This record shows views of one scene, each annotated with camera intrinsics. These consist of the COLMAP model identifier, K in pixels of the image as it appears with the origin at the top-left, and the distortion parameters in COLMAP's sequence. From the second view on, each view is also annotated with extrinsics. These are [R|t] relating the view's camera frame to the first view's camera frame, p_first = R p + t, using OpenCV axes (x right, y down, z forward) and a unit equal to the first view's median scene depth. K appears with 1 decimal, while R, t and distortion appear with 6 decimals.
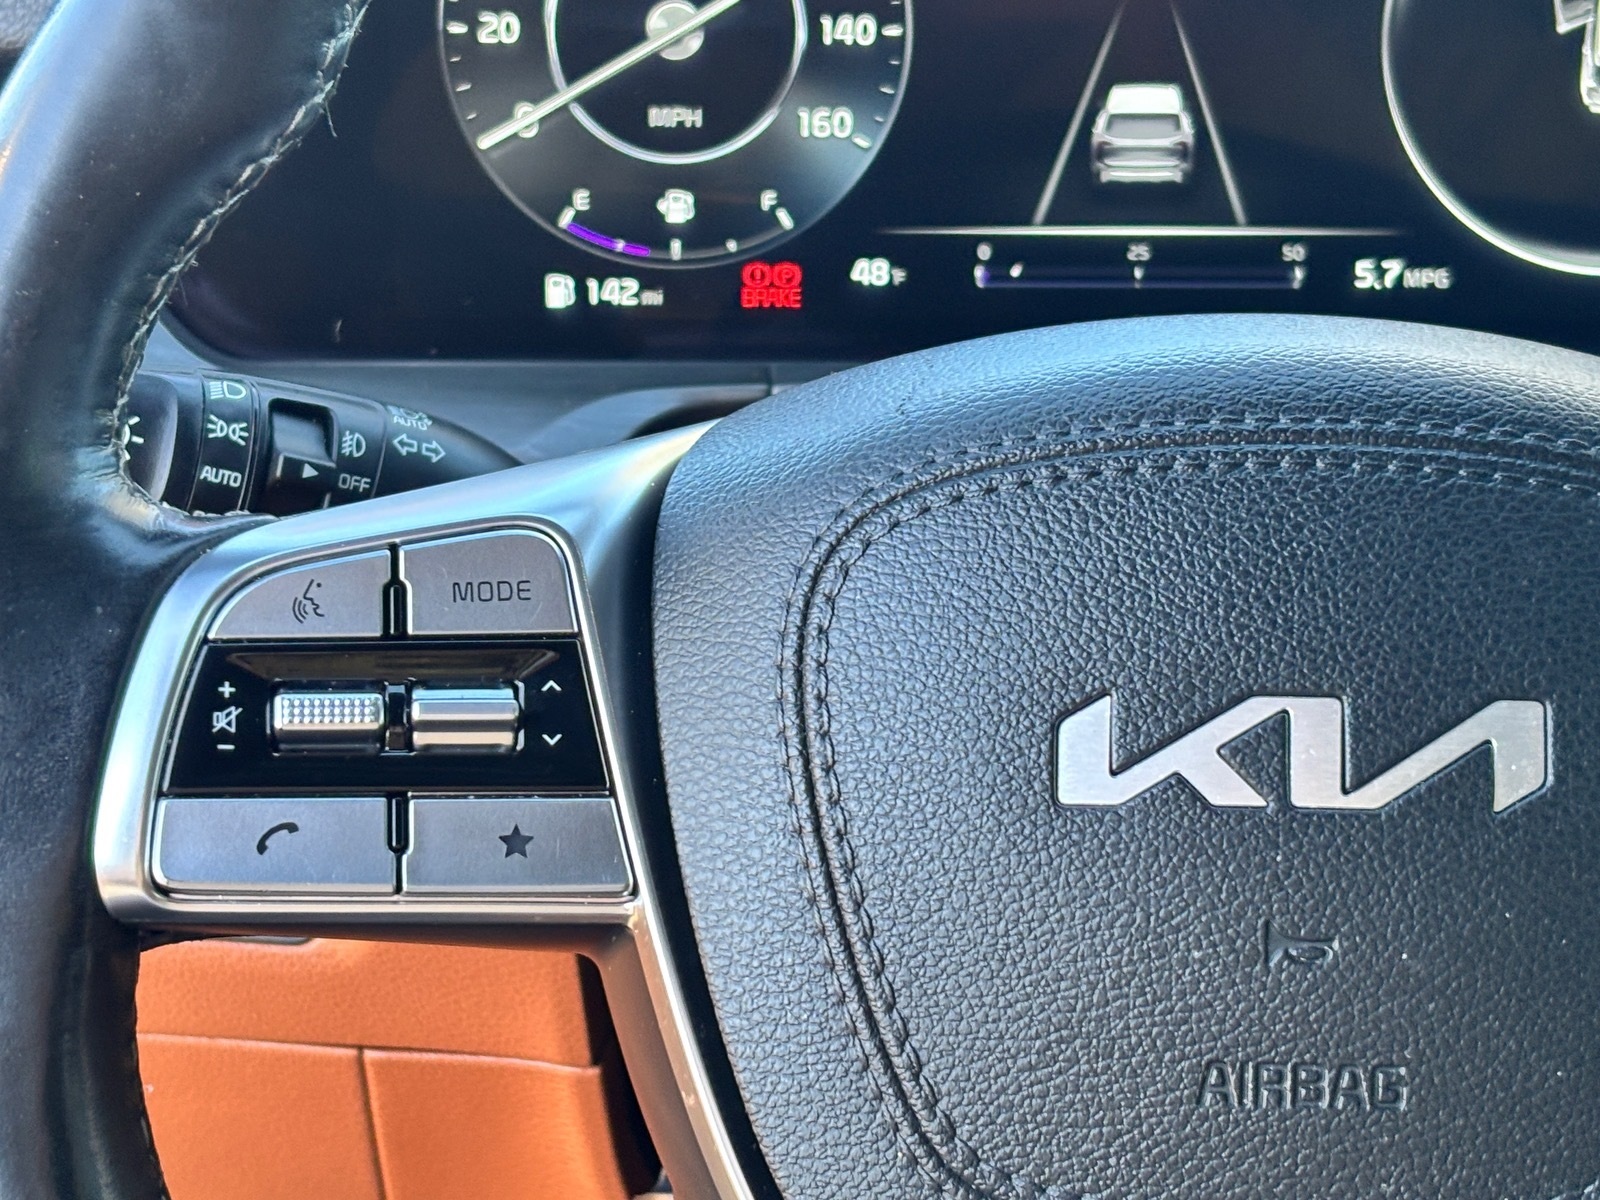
lens RADIAL K [[3321.9, 0, 751.5], [0, 3321.9, 646.7], [0, 0, 1]] dist [0.129779, 0.000000]
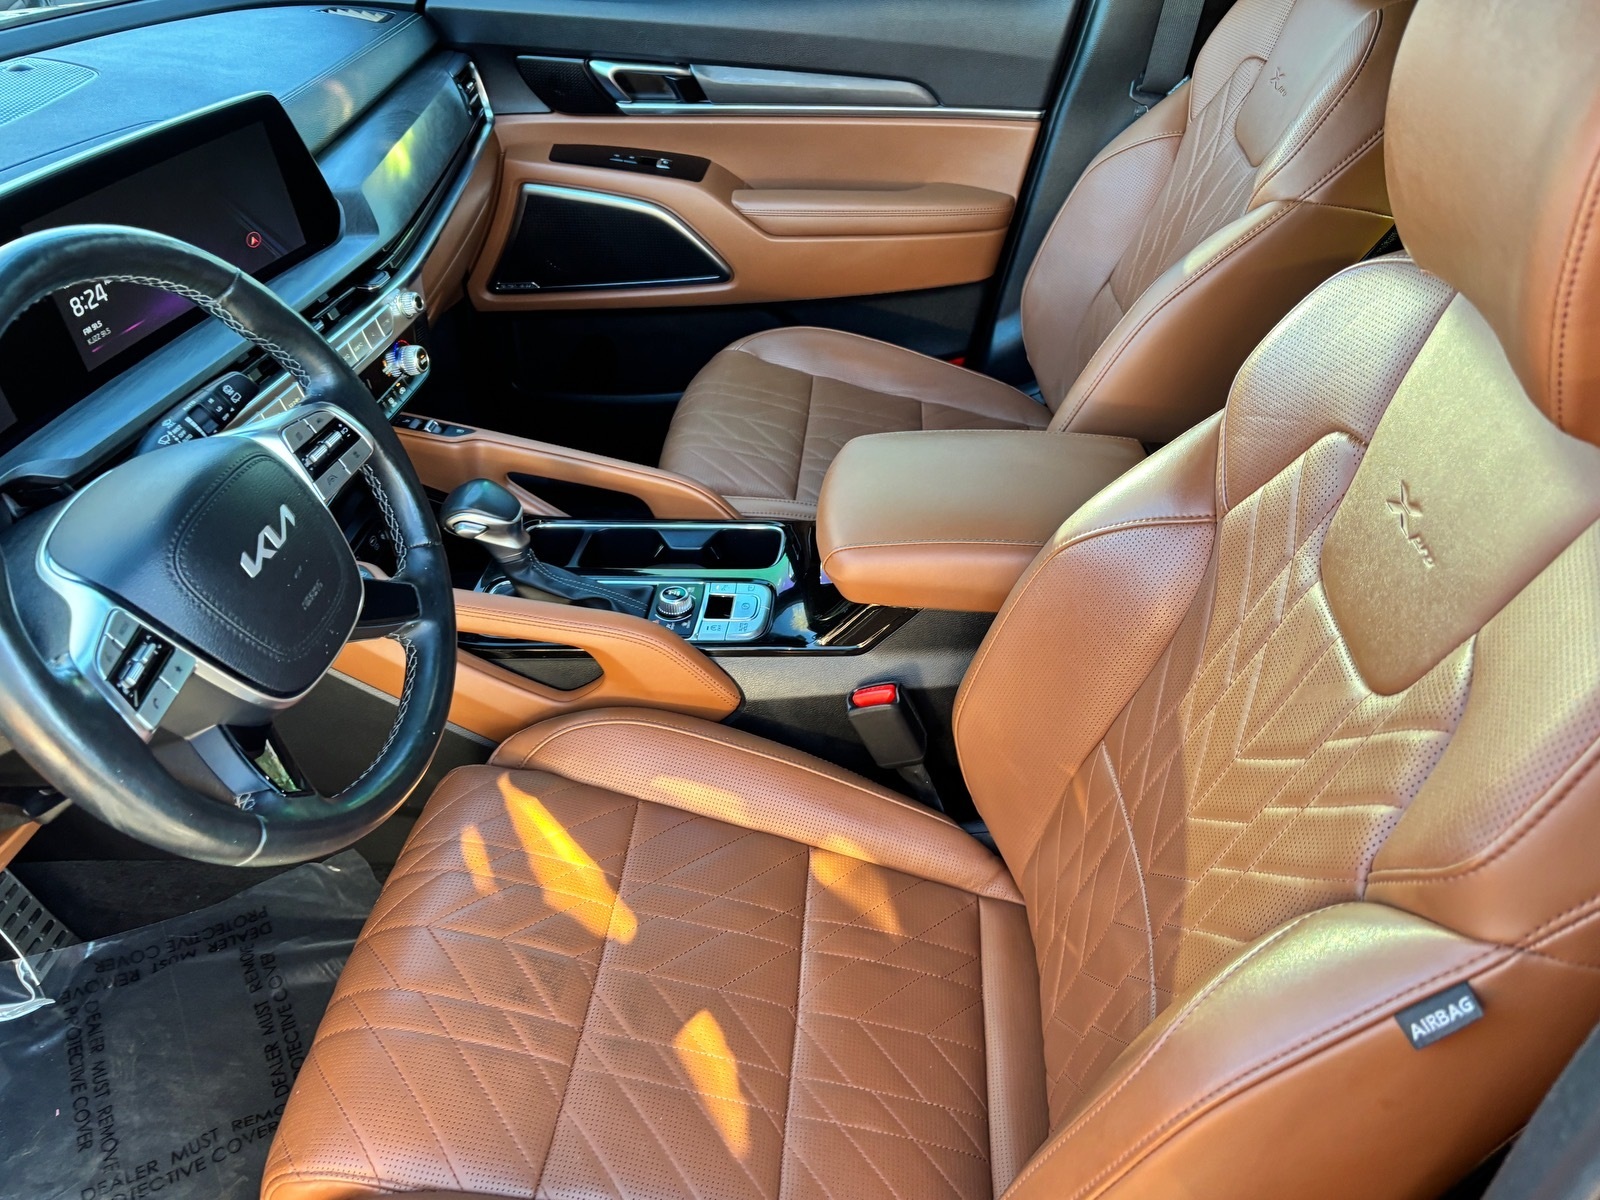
lens RADIAL K [[1249.7, 0, 808.0], [0, 1249.7, 597.1], [0, 0, 1]] dist [0.045677, -0.050963]
pose [[0.056831, -0.574052, 0.816844, -0.993059], [0.347328, 0.778428, 0.522889, -0.439197], [-0.936020, 0.253997, 0.243623, -0.081211]]
